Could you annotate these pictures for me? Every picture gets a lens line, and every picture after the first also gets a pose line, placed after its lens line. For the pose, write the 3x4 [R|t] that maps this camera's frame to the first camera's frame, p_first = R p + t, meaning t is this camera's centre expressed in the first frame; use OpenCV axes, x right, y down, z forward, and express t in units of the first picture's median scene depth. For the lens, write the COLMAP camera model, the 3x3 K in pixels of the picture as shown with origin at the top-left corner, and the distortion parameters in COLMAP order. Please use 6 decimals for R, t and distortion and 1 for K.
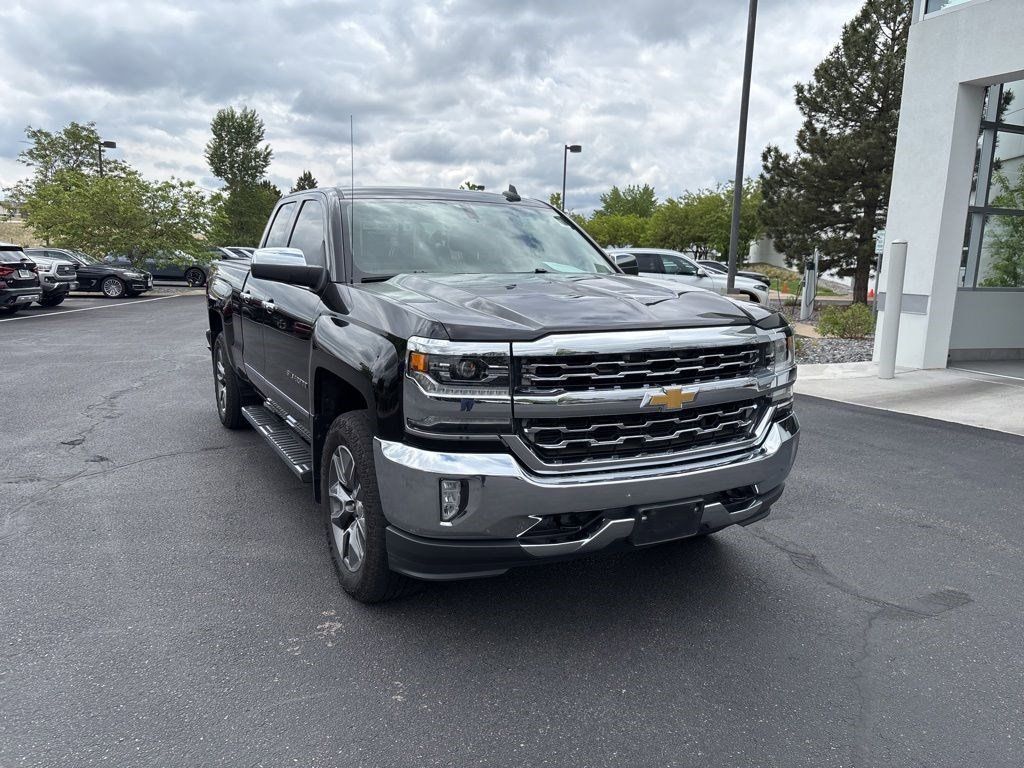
lens RADIAL K [[786.9, 0, 493.2], [0, 786.9, 379.1], [0, 0, 1]] dist [0.028734, -0.008350]
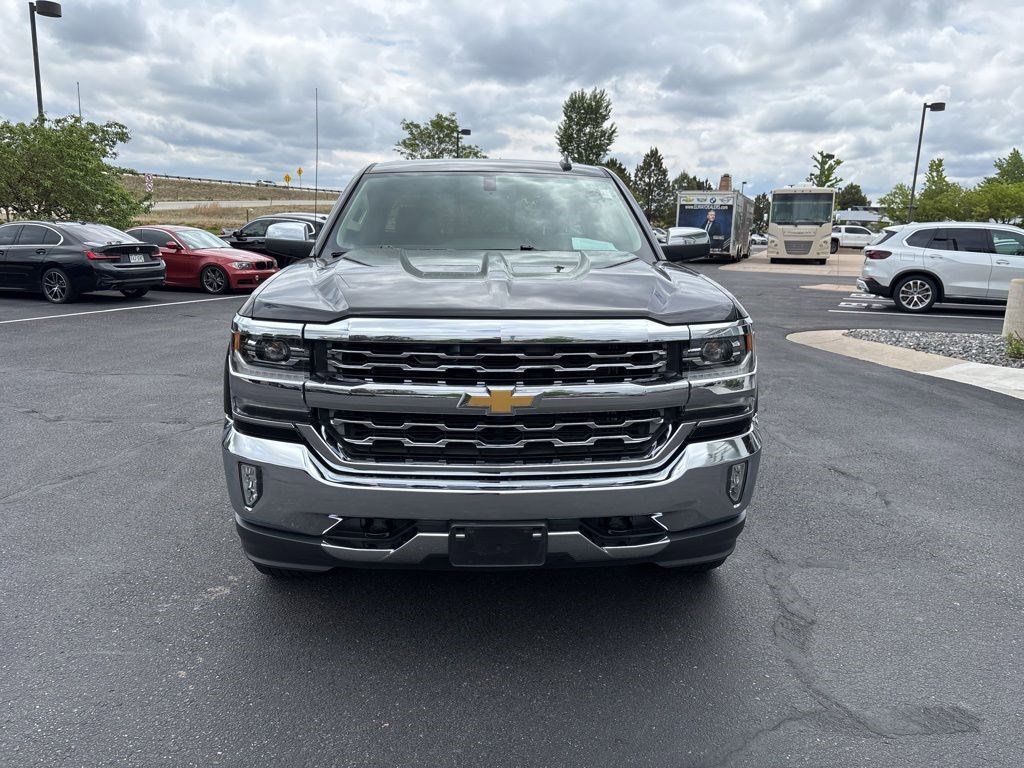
lens RADIAL K [[776.9, 0, 509.4], [0, 776.9, 380.5], [0, 0, 1]] dist [0.034060, -0.032968]
pose [[0.909481, 0.079696, -0.408036, 0.467822], [-0.066100, 0.996690, 0.047336, -0.030240], [0.410457, -0.016080, 0.911738, 0.205168]]
